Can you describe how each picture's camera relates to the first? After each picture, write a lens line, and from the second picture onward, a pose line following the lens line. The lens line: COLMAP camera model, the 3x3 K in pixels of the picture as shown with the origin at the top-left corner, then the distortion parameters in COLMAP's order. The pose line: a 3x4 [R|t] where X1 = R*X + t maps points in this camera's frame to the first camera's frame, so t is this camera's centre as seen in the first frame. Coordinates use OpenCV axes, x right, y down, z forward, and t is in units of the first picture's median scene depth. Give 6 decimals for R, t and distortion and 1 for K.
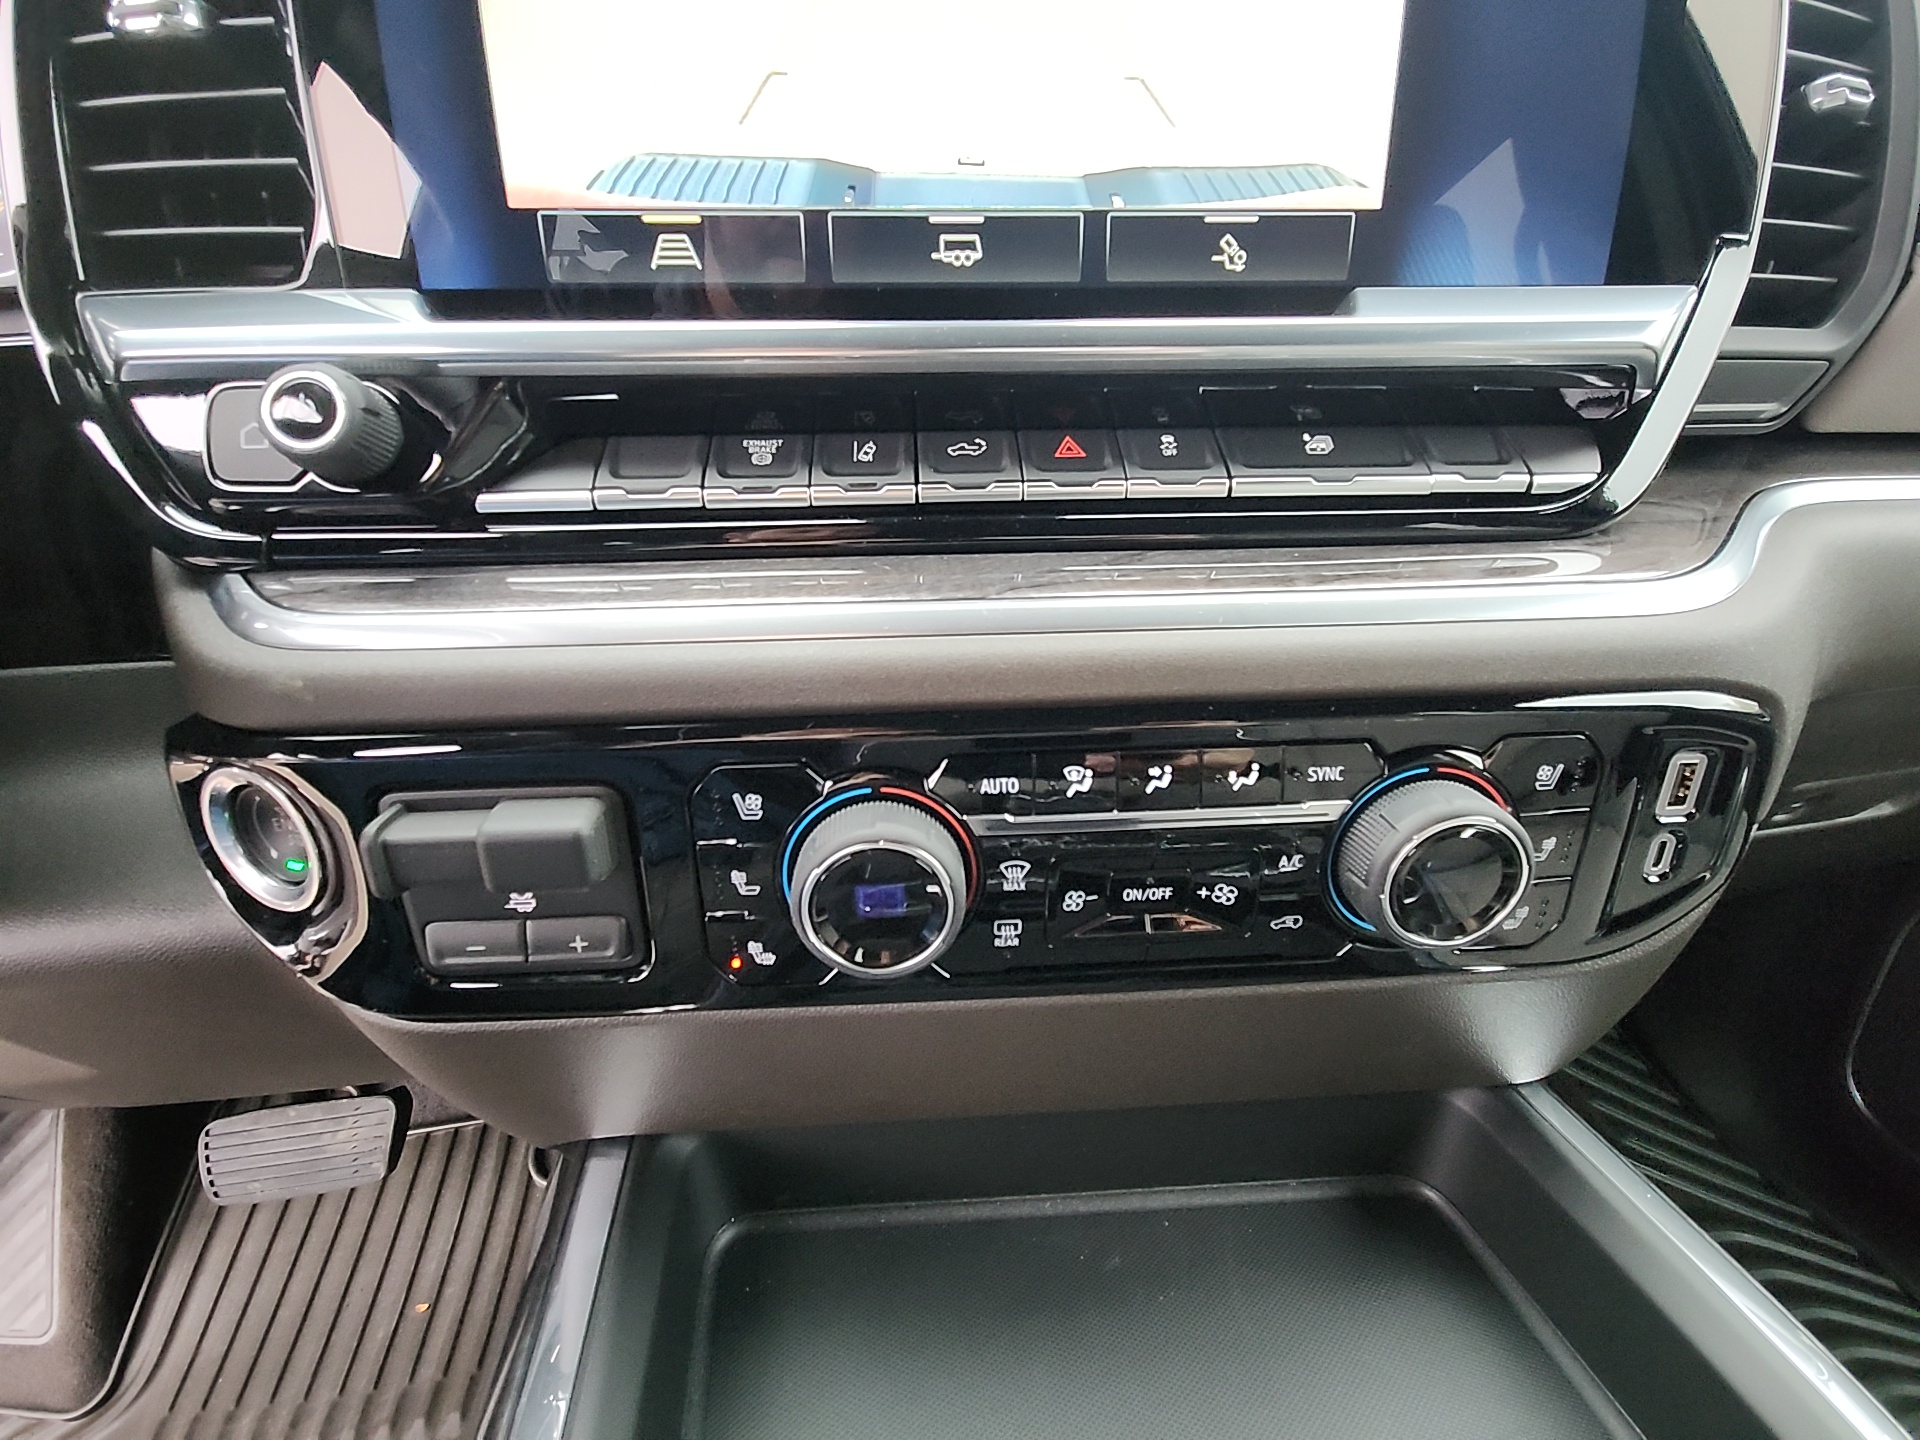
lens RADIAL K [[772.0, 0, 957.3], [0, 772.0, 661.8], [0, 0, 1]] dist [0.013017, -0.010022]
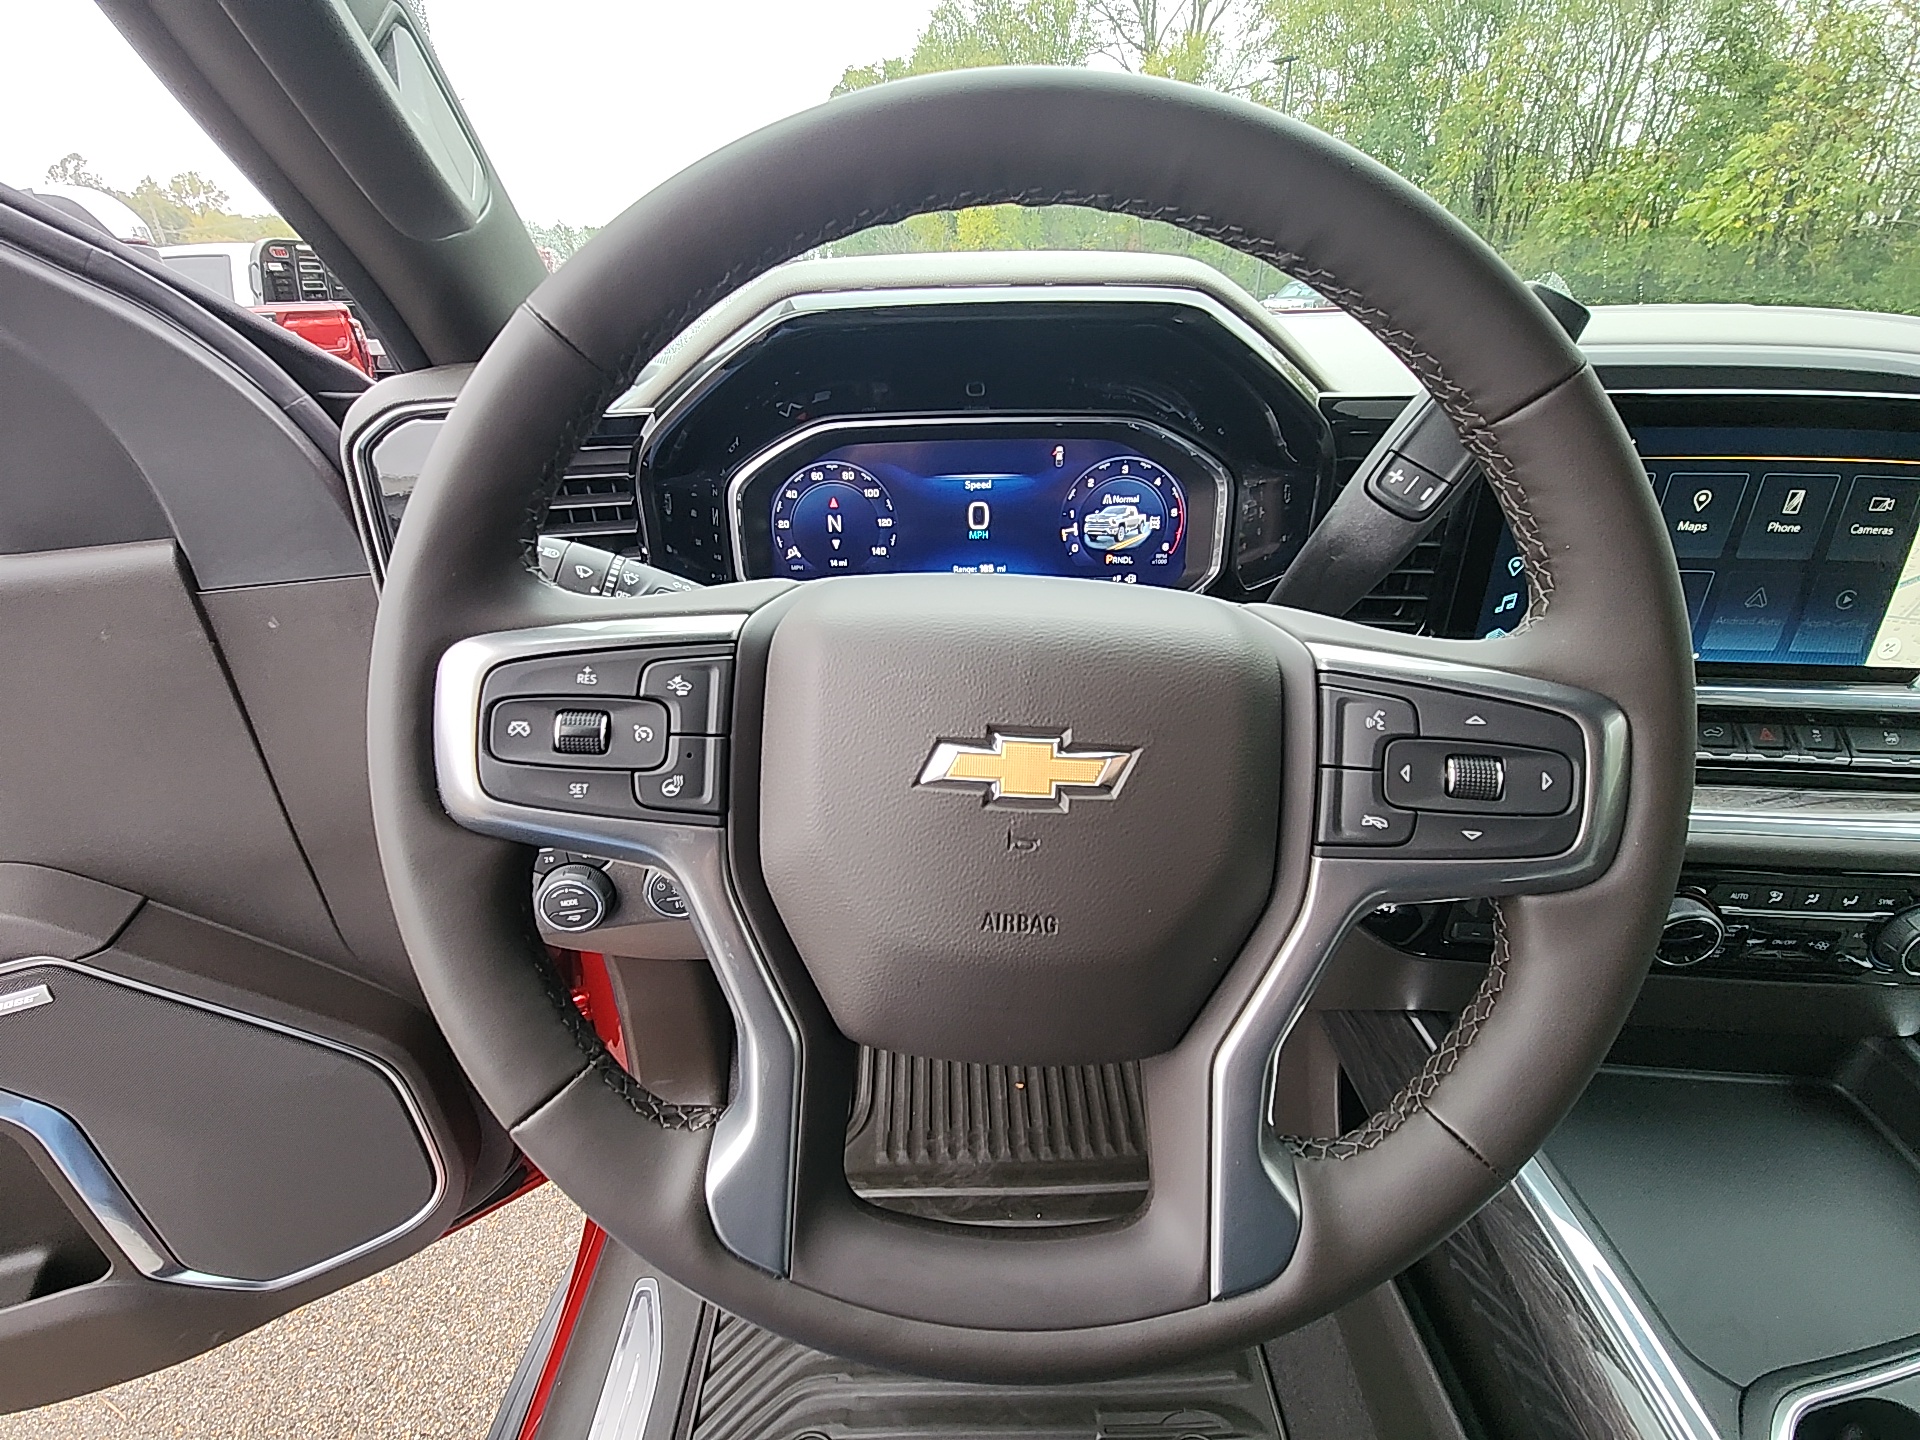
lens RADIAL K [[772.0, 0, 952.2], [0, 772.0, 701.0], [0, 0, 1]] dist [0.013017, -0.010022]
pose [[0.985960, 0.070383, -0.151422, -1.919476], [-0.047964, 0.987985, 0.146921, -0.633643], [0.159944, -0.137596, 0.977489, -1.559698]]
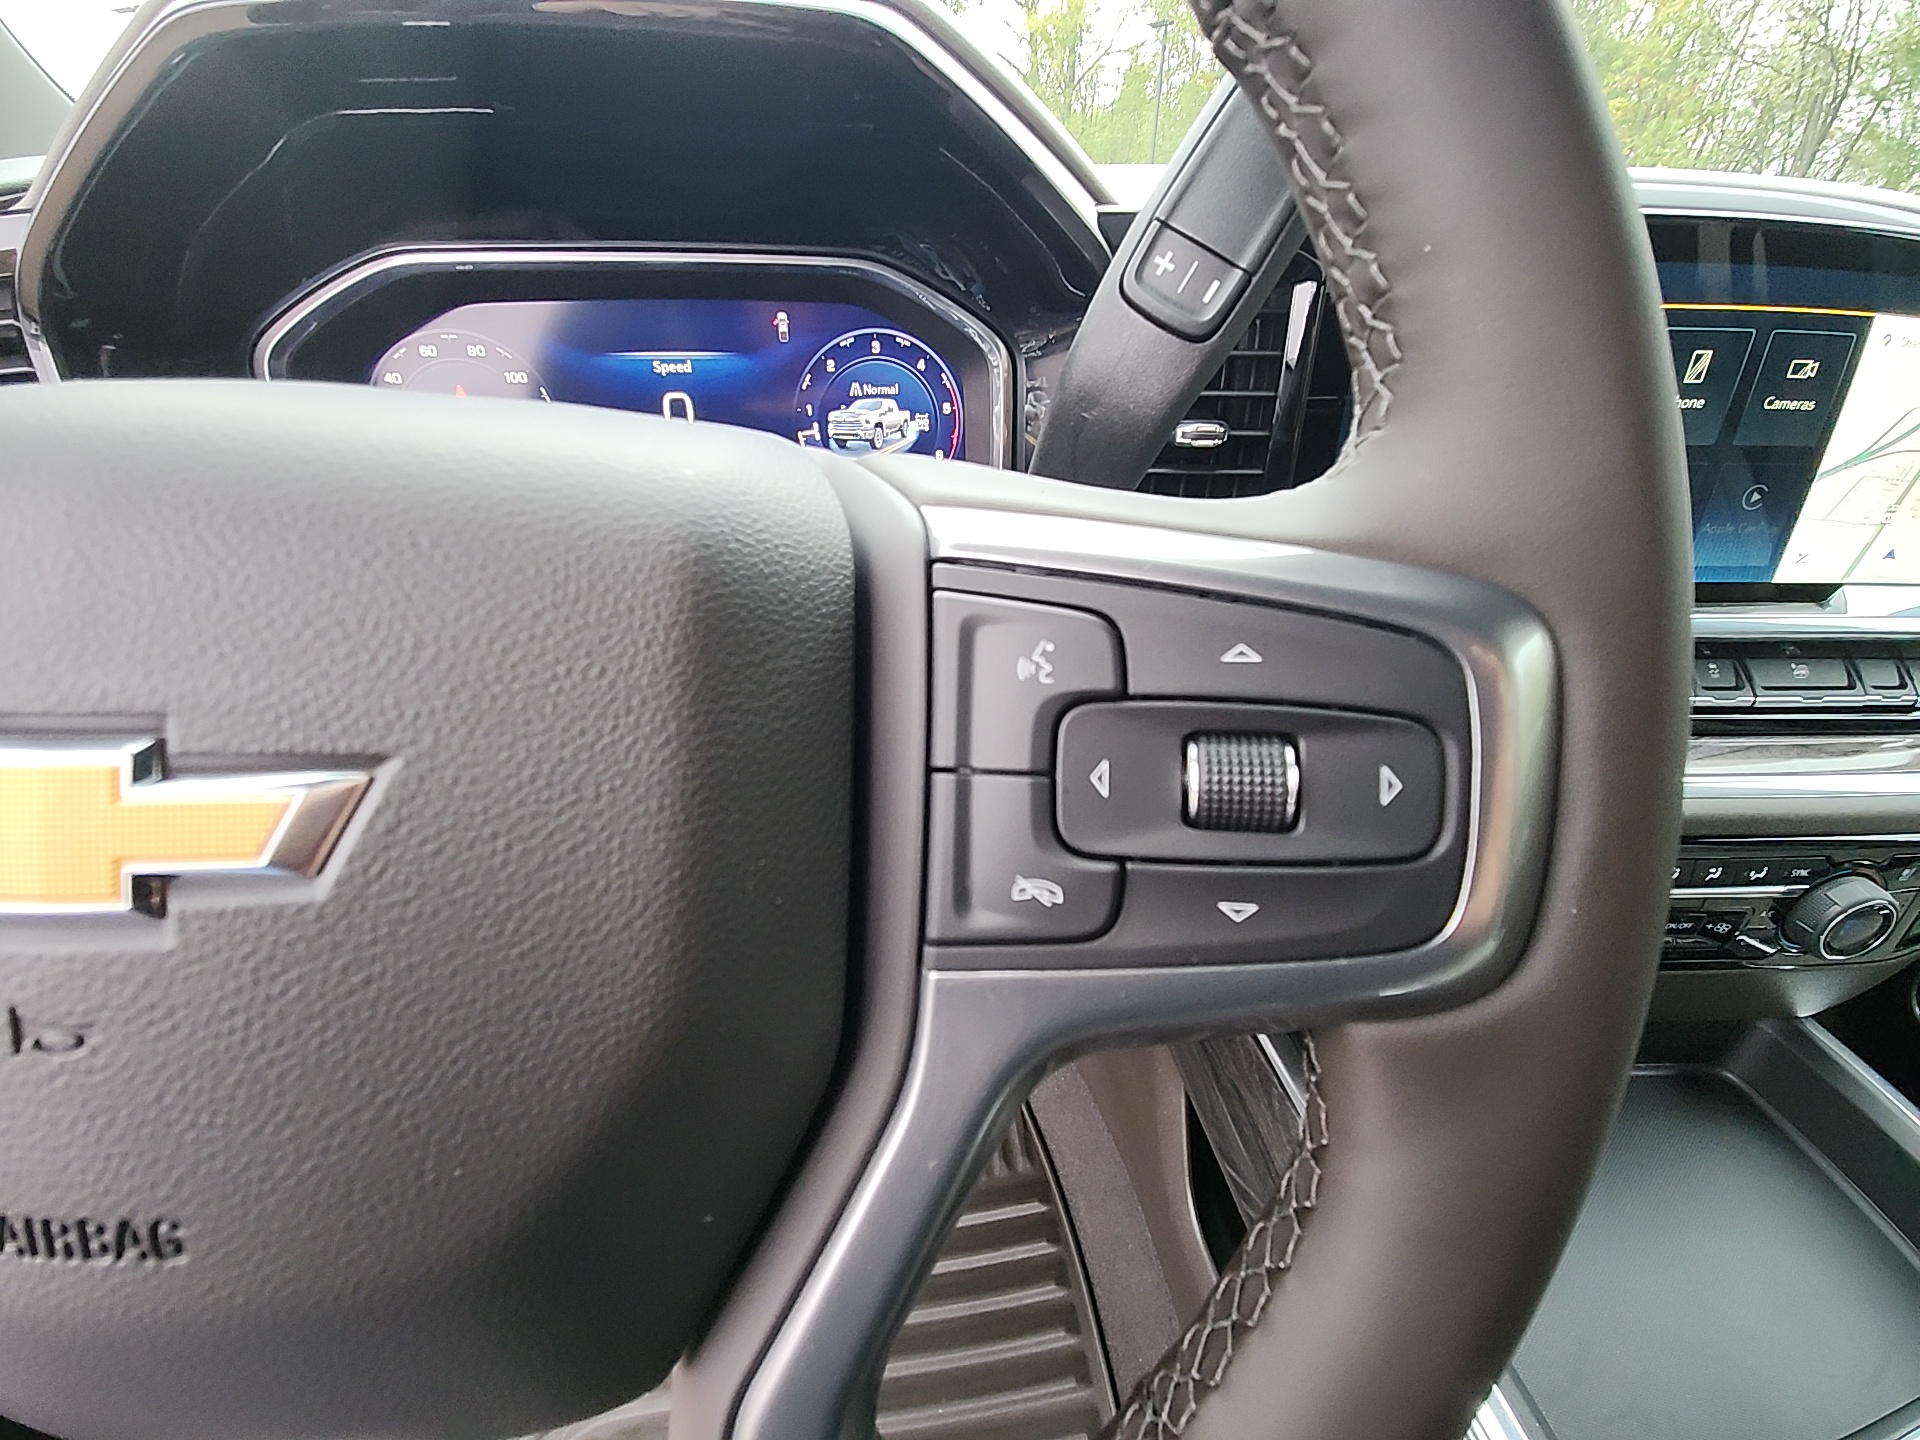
lens RADIAL K [[772.0, 0, 951.0], [0, 772.0, 700.4], [0, 0, 1]] dist [0.013017, -0.010022]
pose [[0.998913, 0.034173, -0.031710, -1.499004], [-0.028014, 0.983697, 0.177638, -0.528457], [0.037264, -0.176556, 0.983585, -0.827699]]
